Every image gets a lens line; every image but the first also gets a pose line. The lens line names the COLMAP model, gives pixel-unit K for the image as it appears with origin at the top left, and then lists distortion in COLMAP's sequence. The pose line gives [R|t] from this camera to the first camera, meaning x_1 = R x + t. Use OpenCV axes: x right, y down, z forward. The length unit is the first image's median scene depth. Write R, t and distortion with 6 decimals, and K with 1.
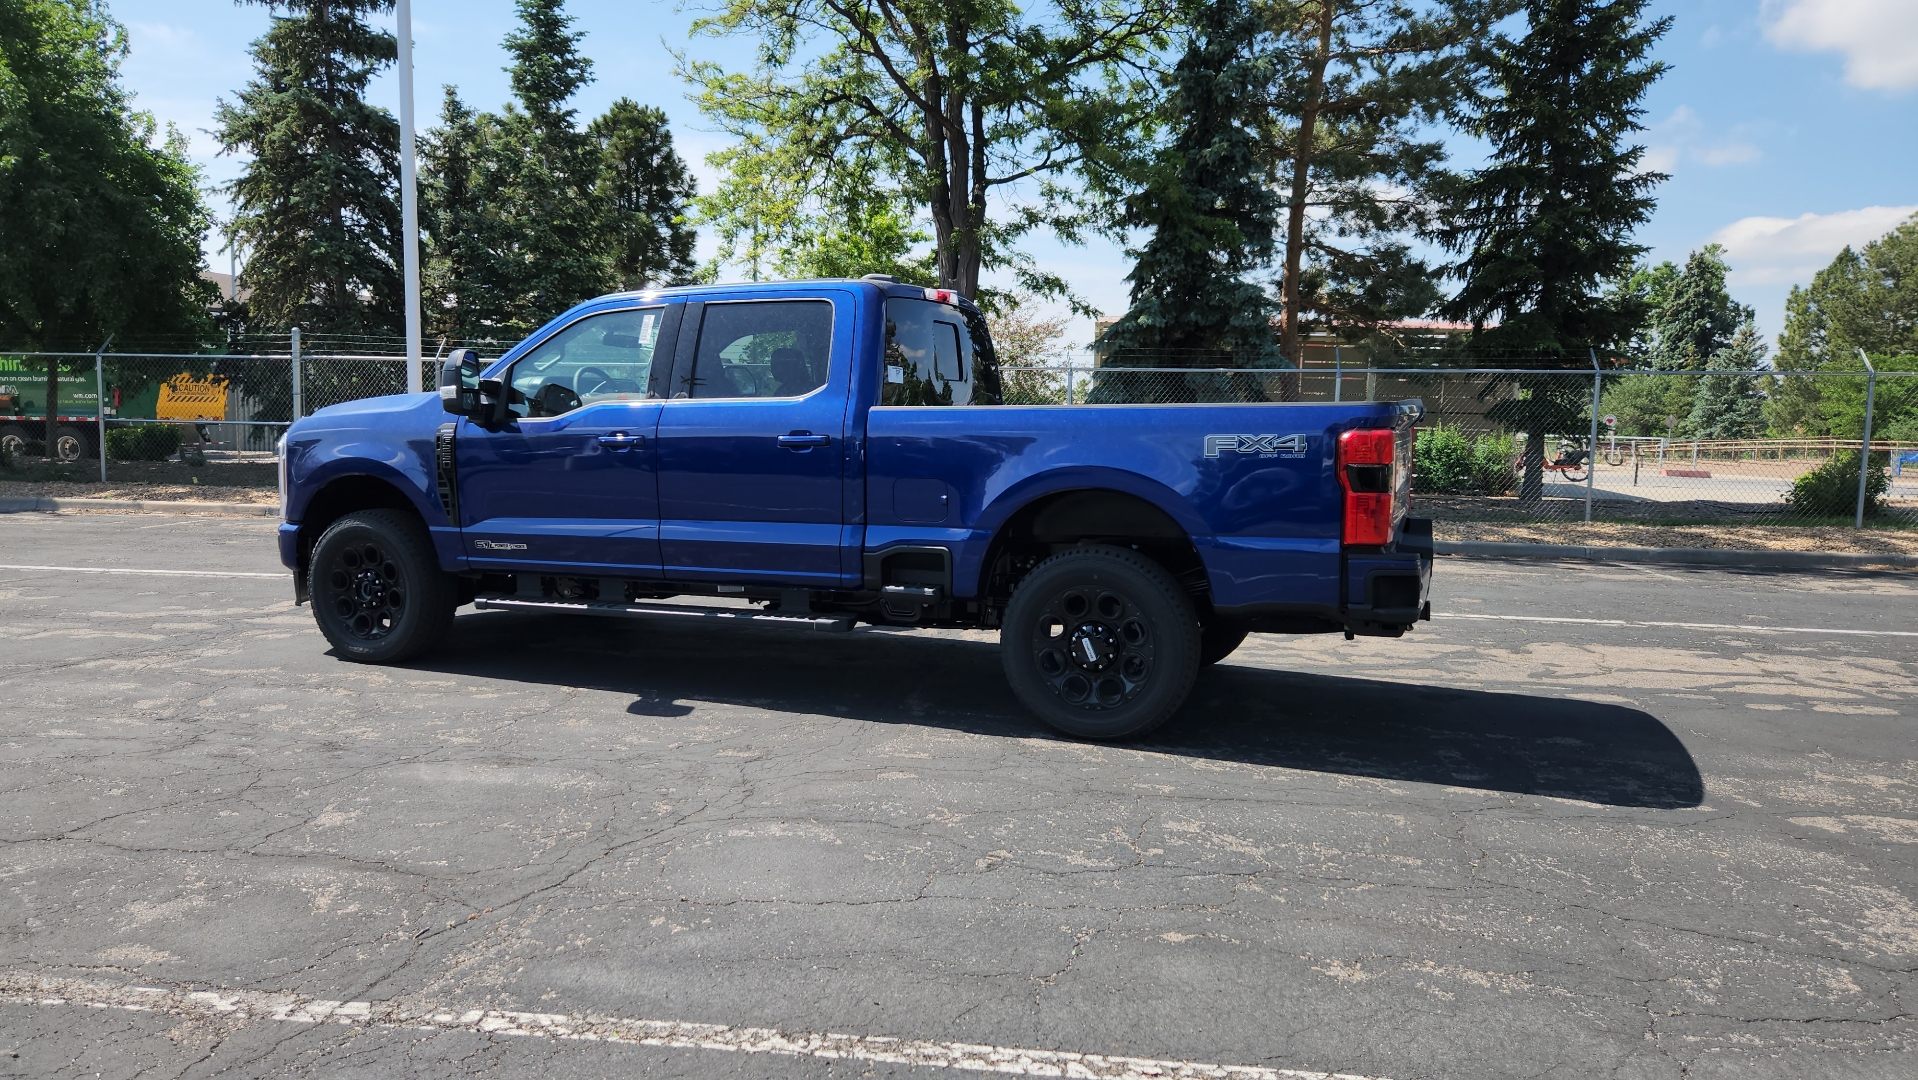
lens RADIAL K [[1294.4, 0, 929.3], [0, 1294.4, 513.2], [0, 0, 1]] dist [0.077287, -0.066296]
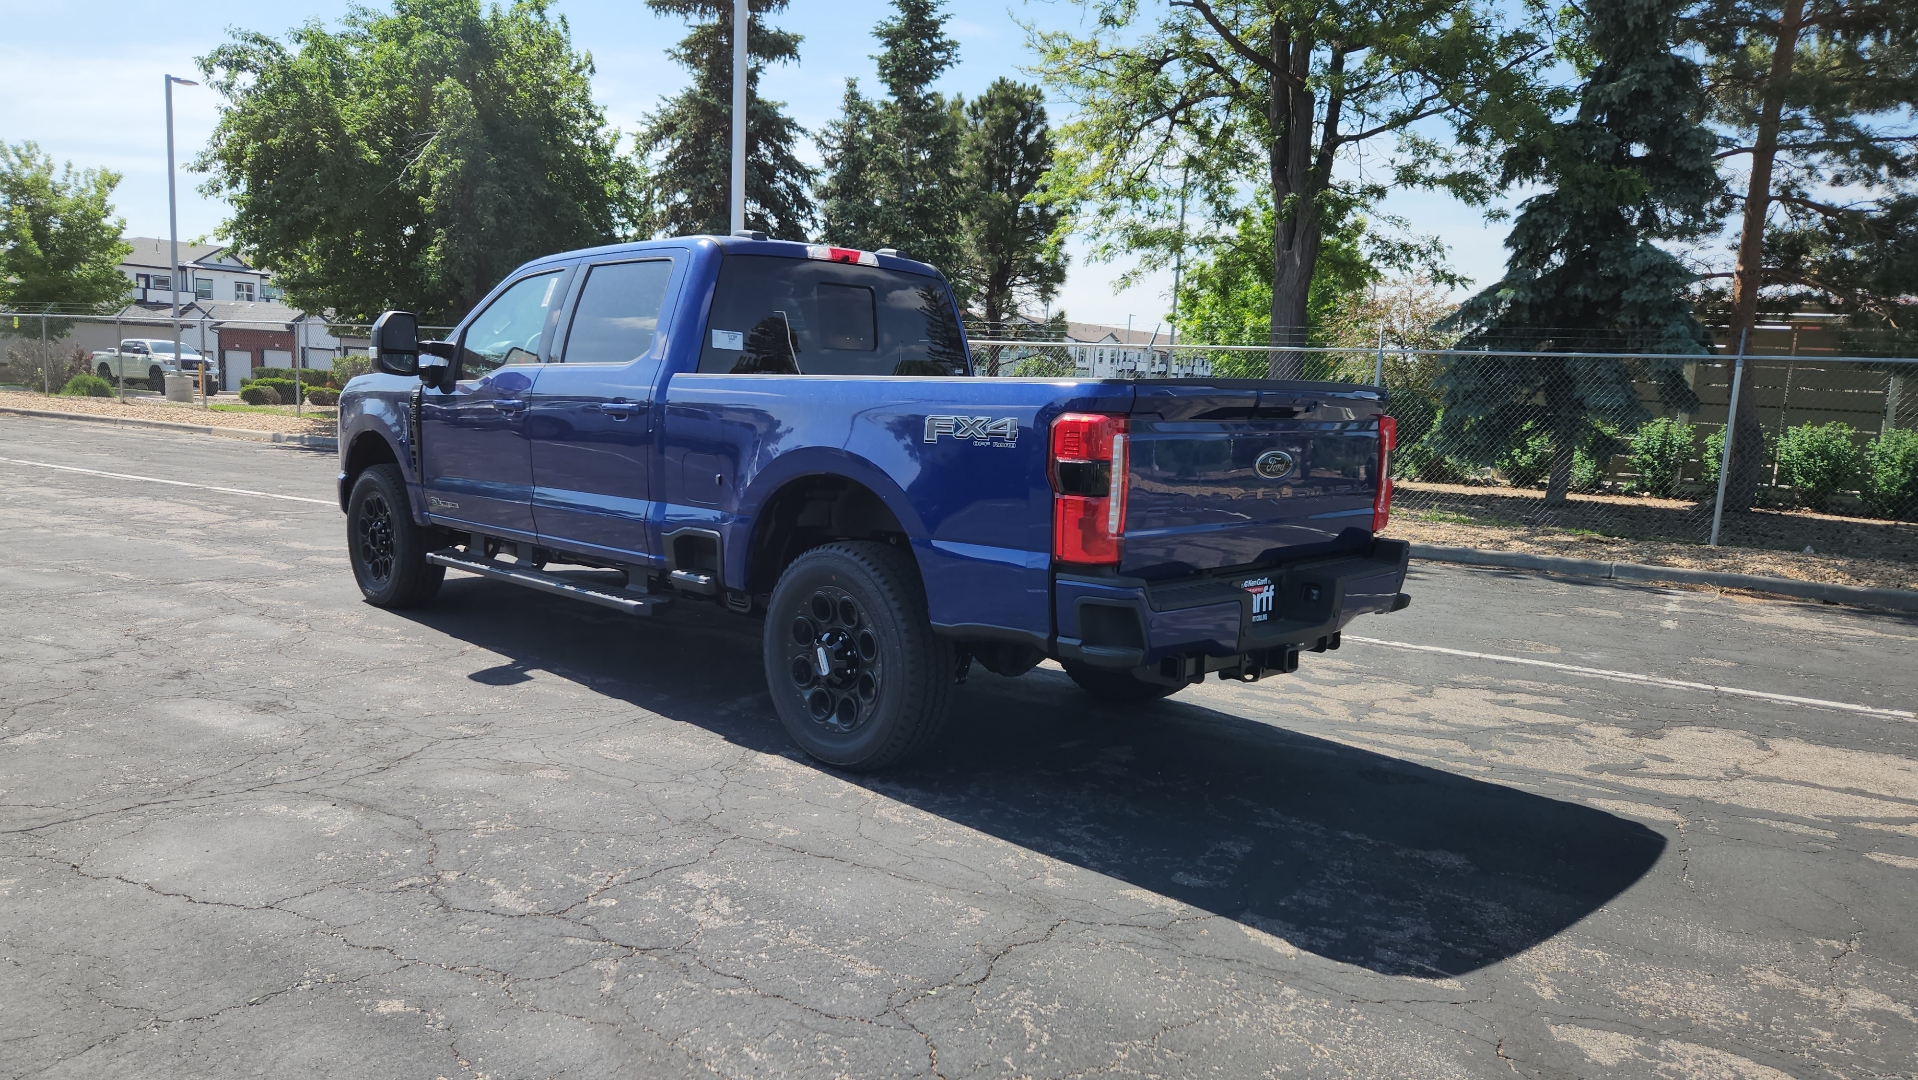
lens RADIAL K [[1285.9, 0, 910.0], [0, 1285.9, 539.0], [0, 0, 1]] dist [0.074606, -0.066510]
pose [[0.917904, 0.070616, -0.390467, 0.439377], [-0.058506, 0.997368, 0.042838, -0.013813], [0.392465, -0.016476, 0.919620, 0.208524]]
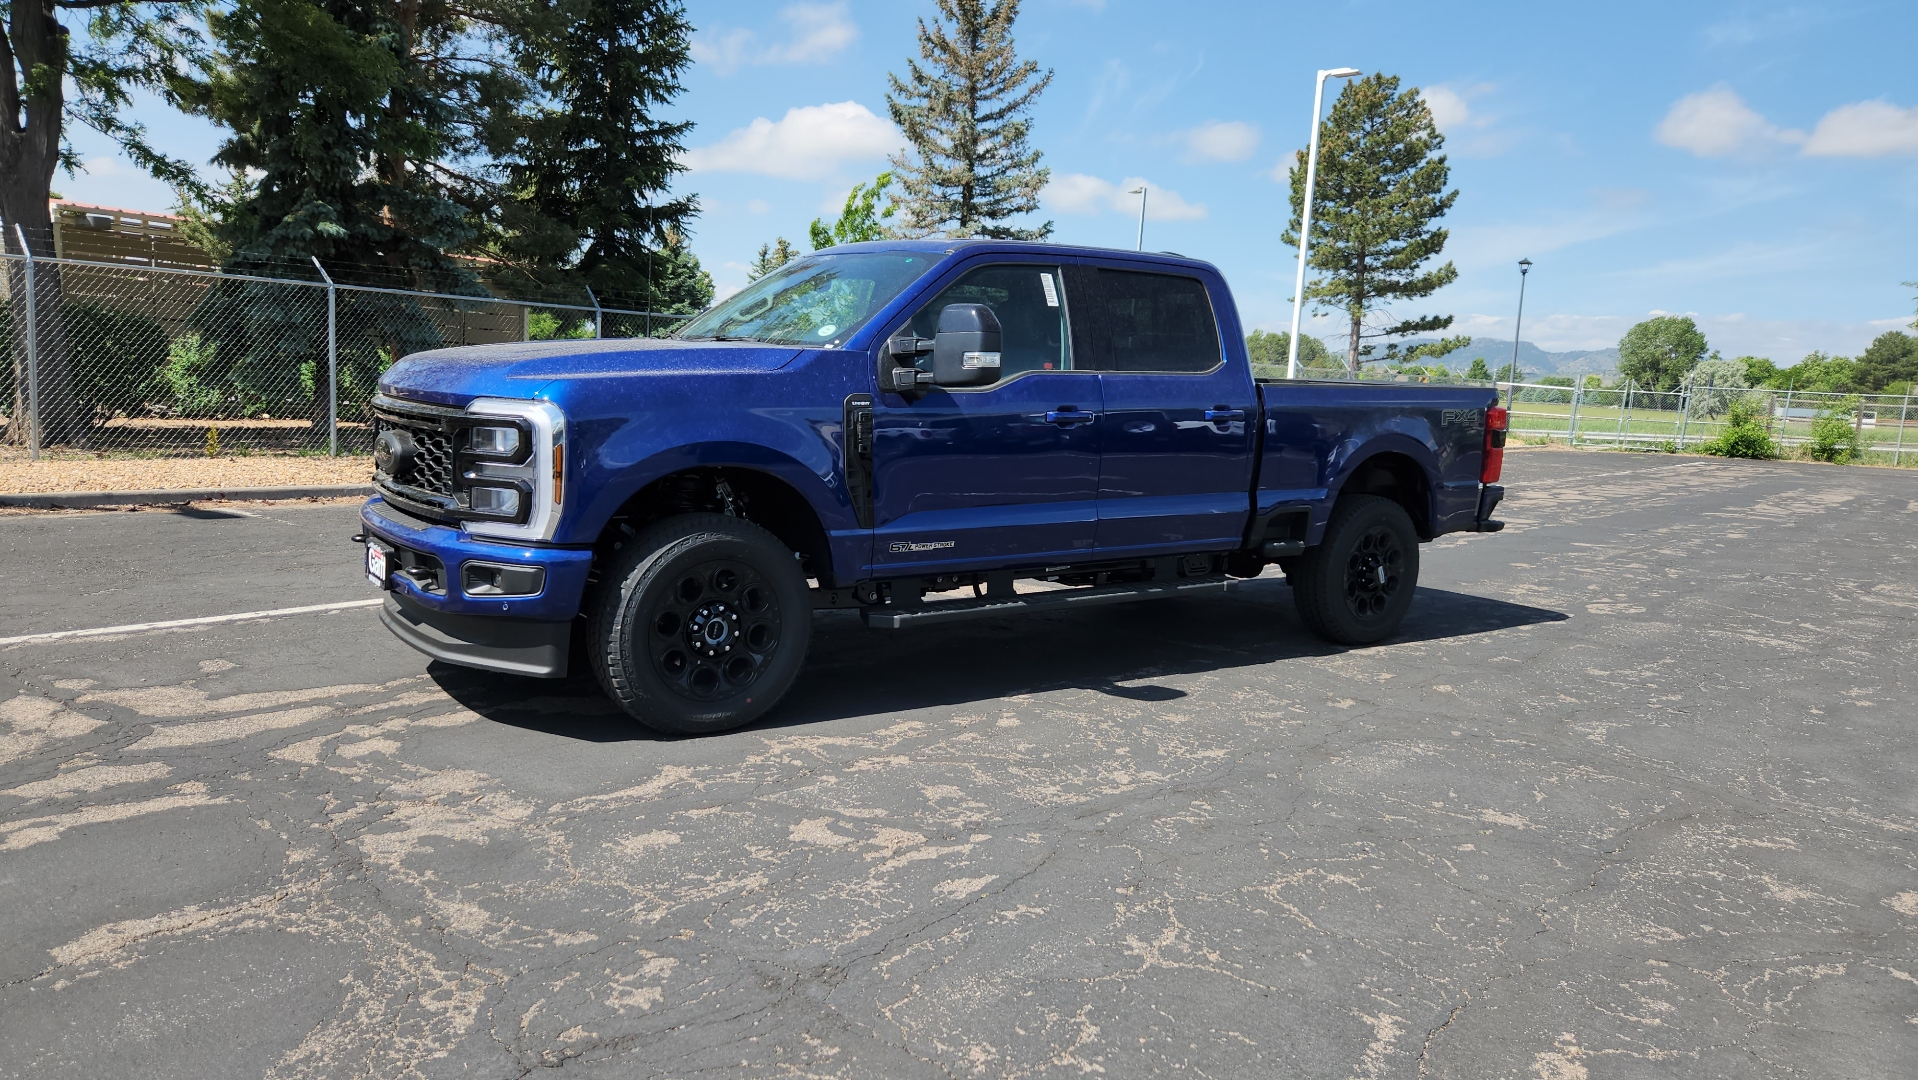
lens RADIAL K [[1286.4, 0, 948.9], [0, 1286.4, 545.5], [0, 0, 1]] dist [0.073218, -0.061043]
pose [[0.521465, -0.100875, 0.847289, -1.056814], [0.024823, 0.994360, 0.103107, -0.061114], [-0.852911, -0.032734, 0.521029, 0.603418]]
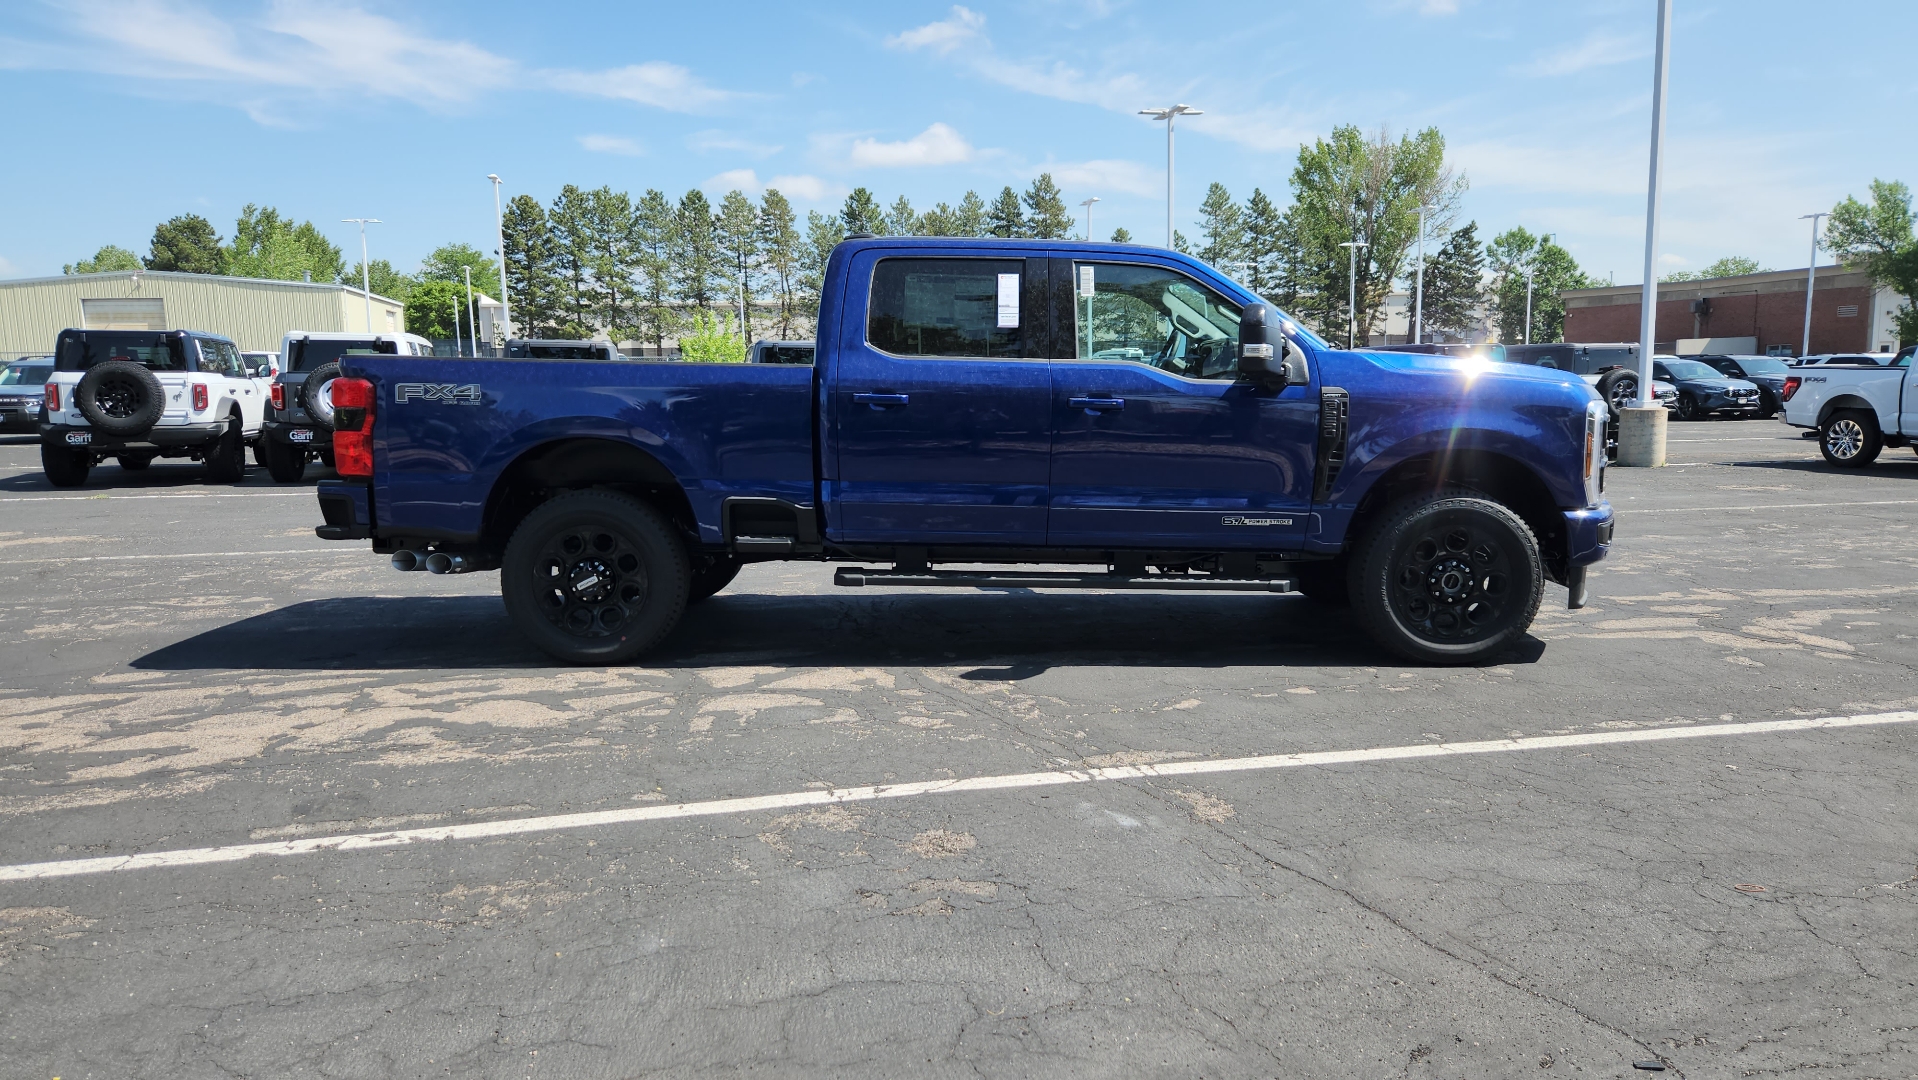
lens RADIAL K [[1277.1, 0, 965.2], [0, 1277.1, 534.1], [0, 0, 1]] dist [0.075621, -0.061458]
pose [[-0.927319, 0.036732, -0.372465, 0.321951], [-0.038784, 0.980384, 0.193245, -0.162268], [0.372256, 0.193645, -0.907704, 2.128776]]
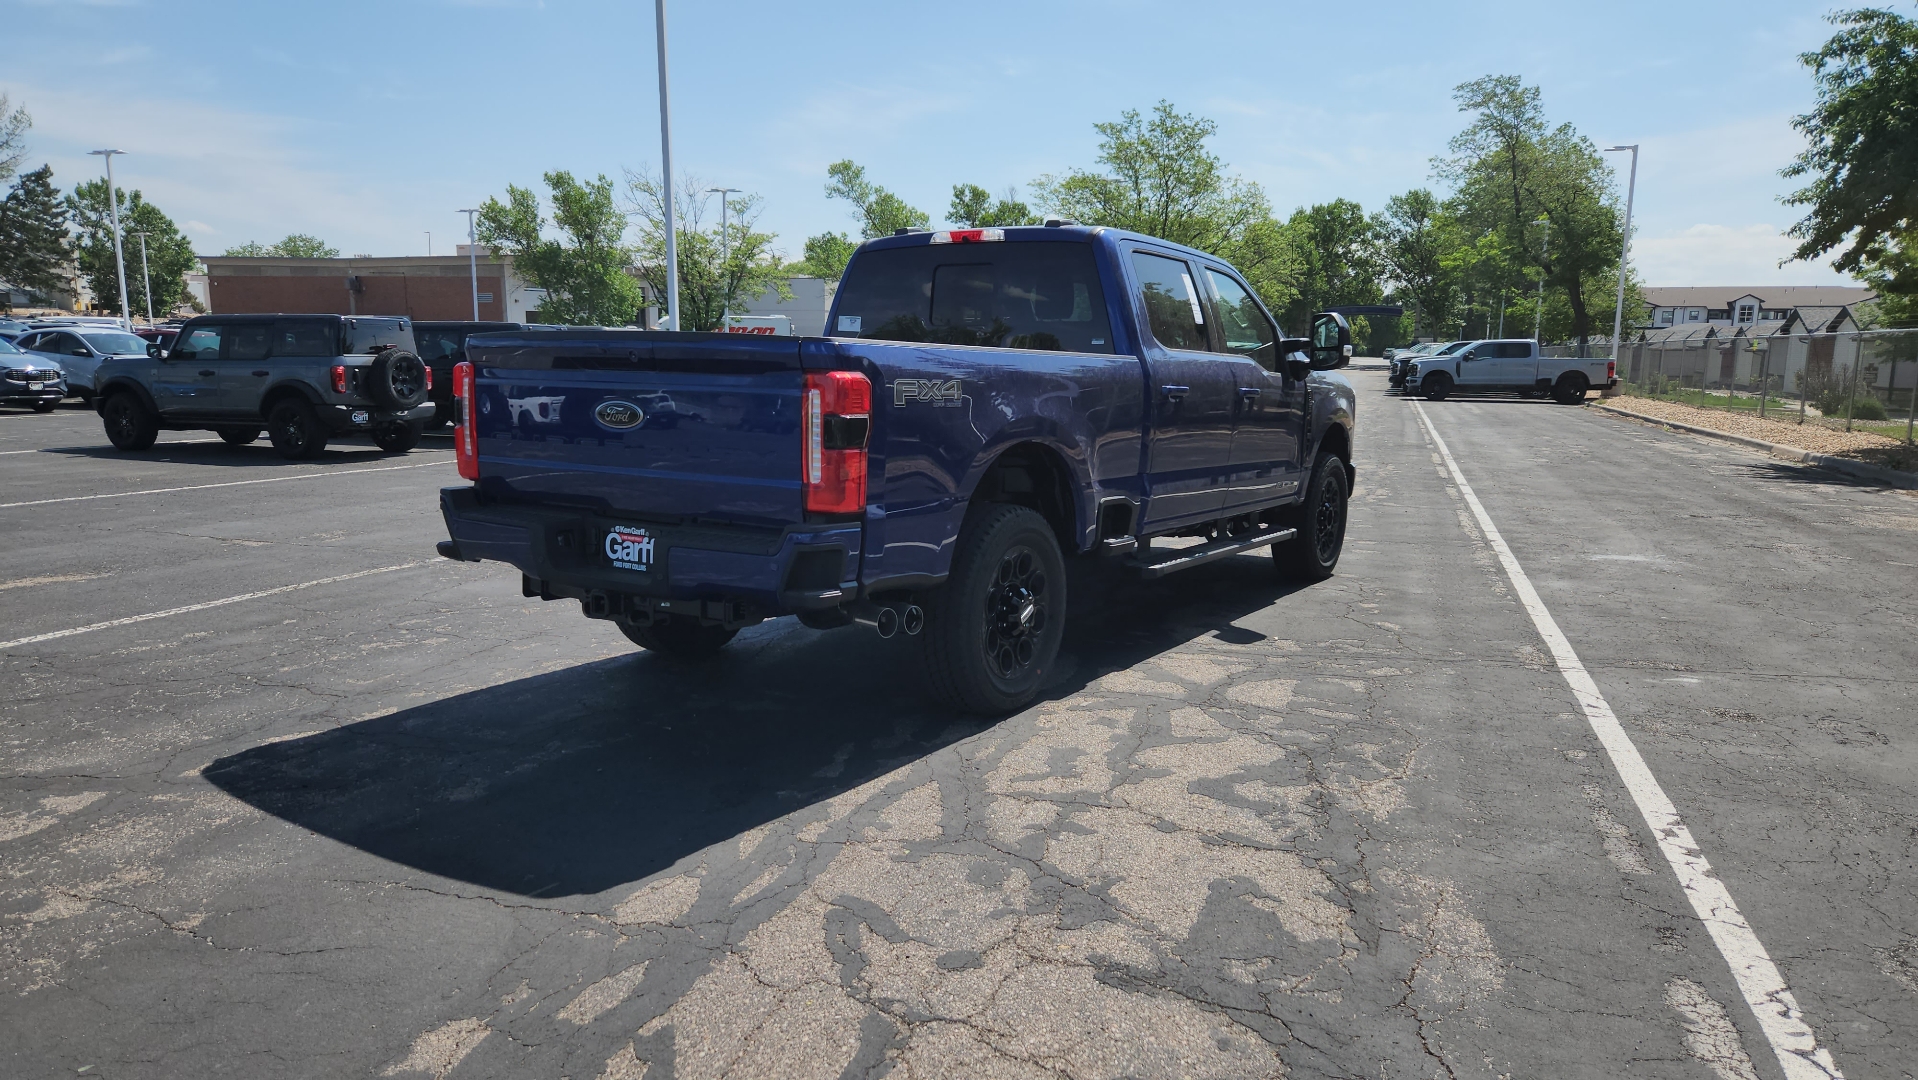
lens RADIAL K [[1282.1, 0, 927.1], [0, 1282.1, 558.3], [0, 0, 1]] dist [0.070656, -0.058662]
pose [[-0.196348, 0.137240, -0.970882, 1.018986], [-0.097802, 0.982478, 0.158658, -0.087561], [0.975644, 0.126107, -0.179486, 1.243983]]
